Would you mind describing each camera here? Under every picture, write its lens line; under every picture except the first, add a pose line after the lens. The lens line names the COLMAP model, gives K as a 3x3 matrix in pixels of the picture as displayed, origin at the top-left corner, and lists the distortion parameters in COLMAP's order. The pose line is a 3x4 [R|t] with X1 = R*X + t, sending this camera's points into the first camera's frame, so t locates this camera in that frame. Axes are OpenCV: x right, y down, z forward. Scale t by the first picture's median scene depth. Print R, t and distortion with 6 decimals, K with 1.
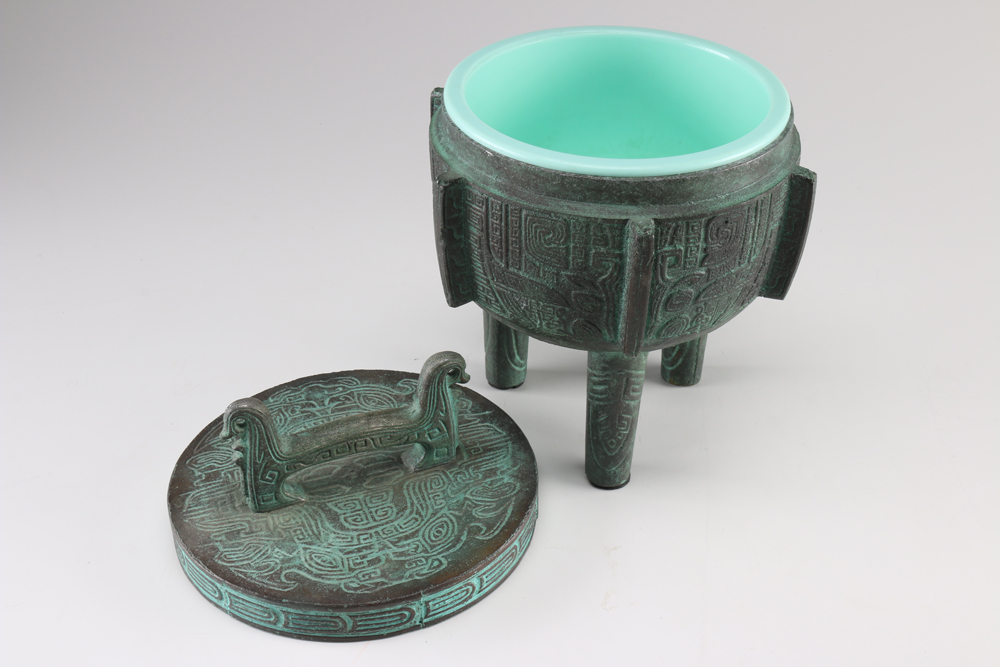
lens RADIAL K [[1476.8, 0, 502.7], [0, 1476.8, 335.4], [0, 0, 1]] dist [-0.072740, 0.000000]
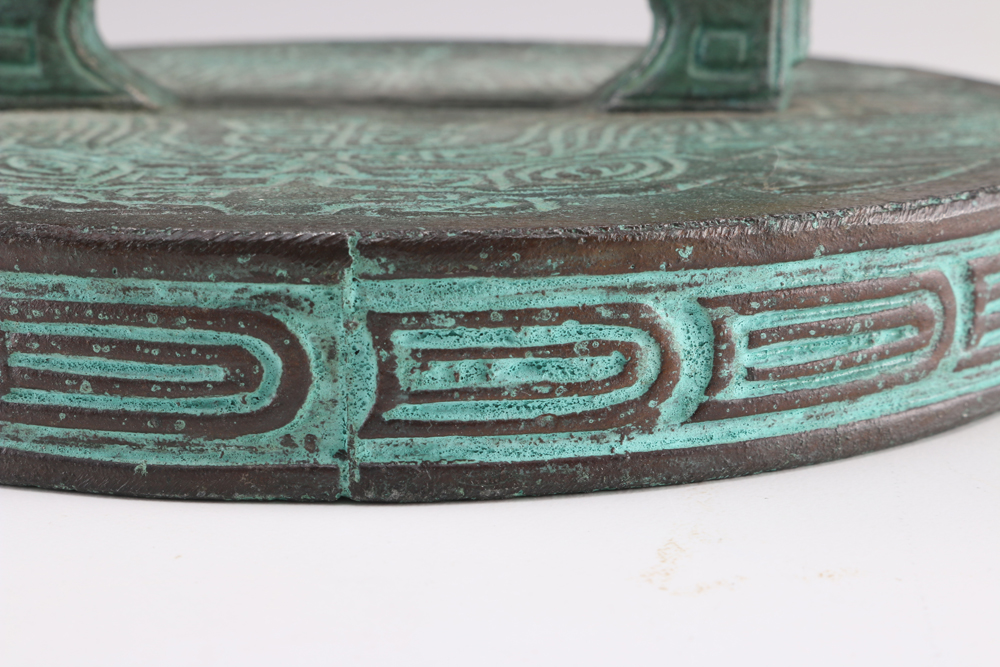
lens RADIAL K [[1847.5, 0, 499.3], [0, 1847.5, 332.0], [0, 0, 1]] dist [-0.020433, 0.000000]
pose [[0.923863, 0.104185, -0.368270, 0.045438], [-0.225606, 0.925530, -0.304132, 0.238327], [0.309159, 0.364060, 0.878567, 0.767602]]
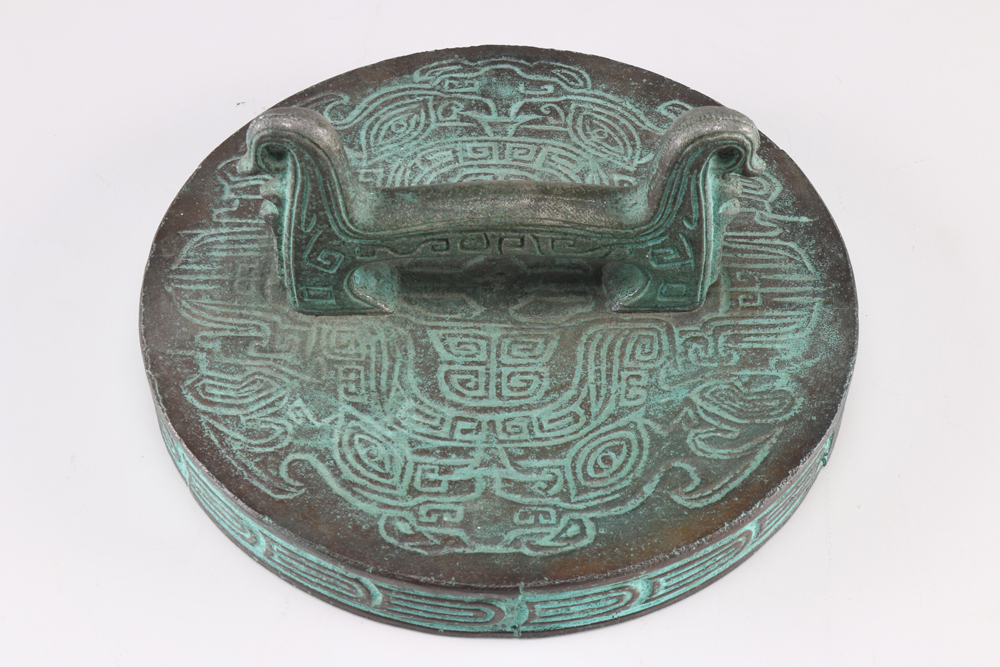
lens RADIAL K [[1912.9, 0, 500.2], [0, 1912.9, 332.3], [0, 0, 1]] dist [-0.018316, 0.000000]
pose [[0.929351, 0.296320, -0.220230, 0.053477], [-0.219923, 0.923448, 0.314448, -0.103920], [0.296549, -0.243799, 0.923375, 0.396079]]
